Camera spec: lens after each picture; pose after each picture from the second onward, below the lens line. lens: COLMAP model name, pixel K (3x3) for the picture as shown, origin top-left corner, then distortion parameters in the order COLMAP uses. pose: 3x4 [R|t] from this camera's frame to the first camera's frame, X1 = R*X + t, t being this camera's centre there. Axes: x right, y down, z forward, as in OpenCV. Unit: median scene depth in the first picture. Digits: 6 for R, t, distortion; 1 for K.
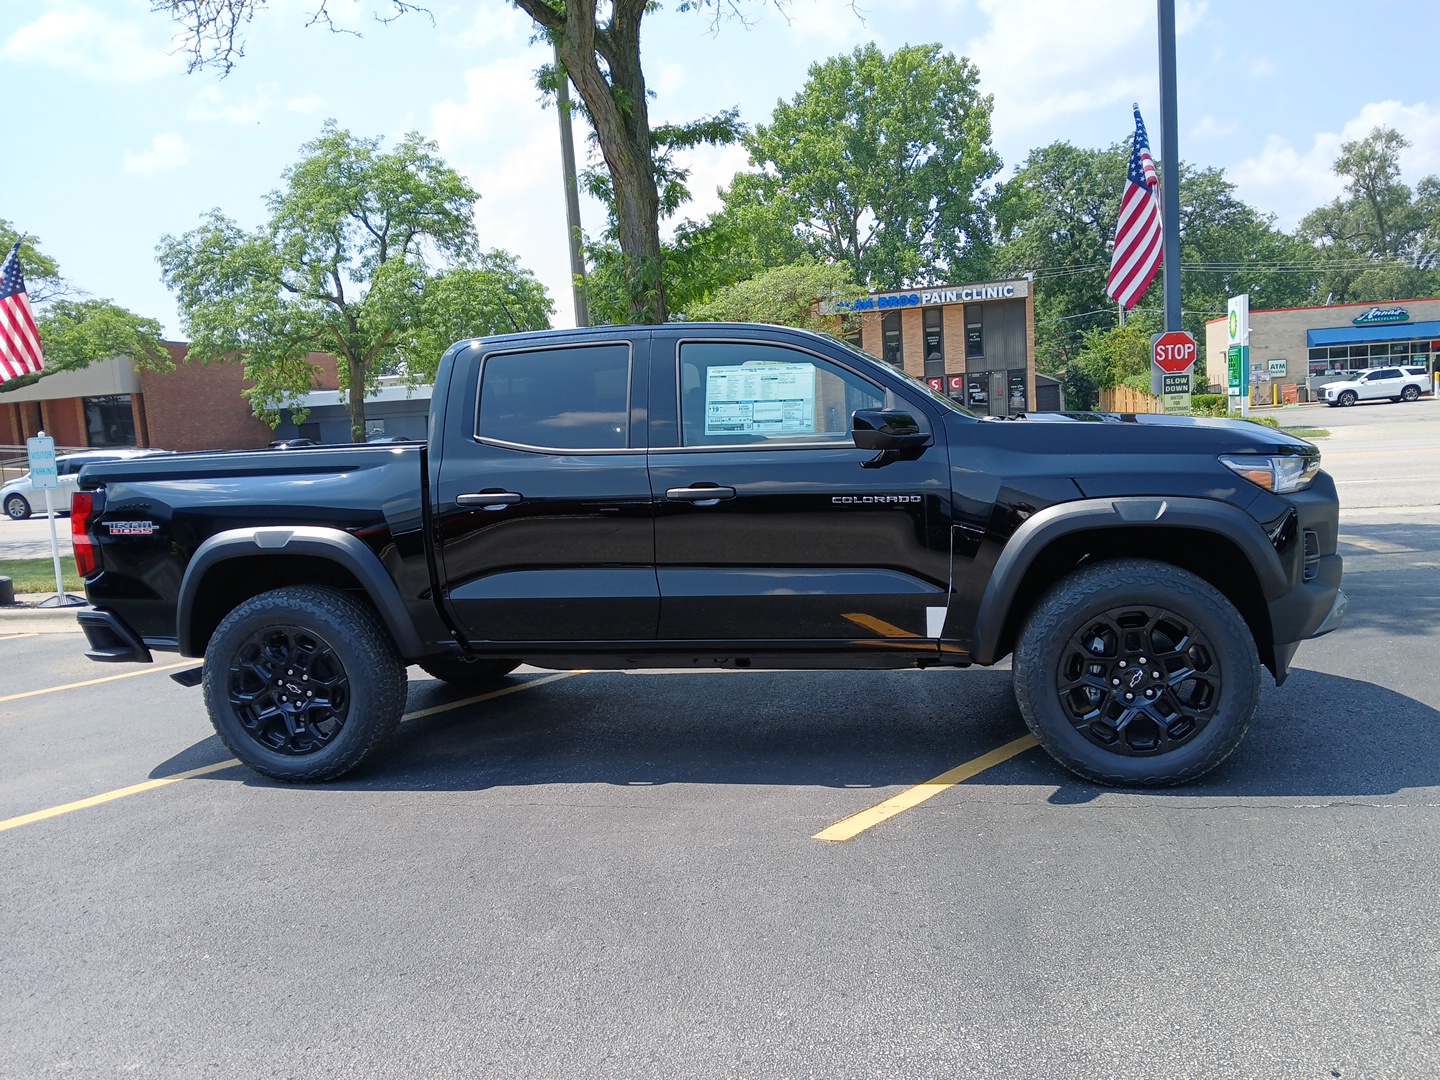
lens RADIAL K [[1177.8, 0, 720.0], [0, 1177.8, 540.0], [0, 0, 1]] dist [0.034358, -0.080884]
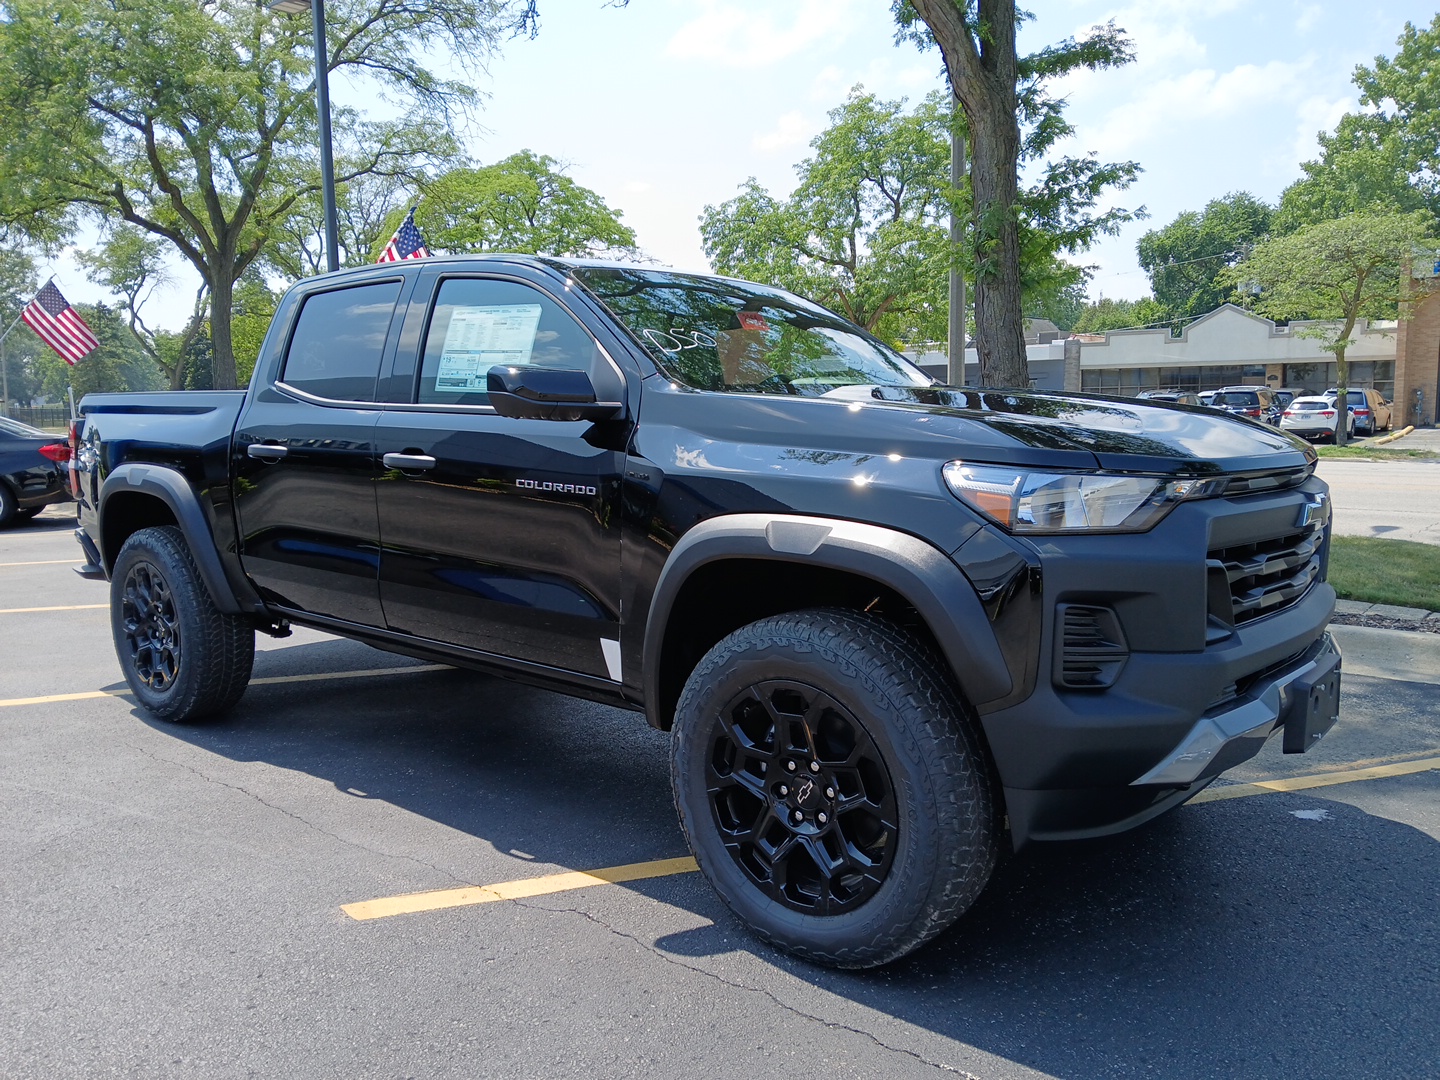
lens RADIAL K [[1168.4, 0, 723.1], [0, 1168.4, 536.9], [0, 0, 1]] dist [0.027026, -0.065488]
pose [[0.871592, 0.103696, -0.479140, 0.091736], [-0.091997, 0.994606, 0.047903, -0.007415], [0.481523, 0.002328, 0.876430, 0.062336]]
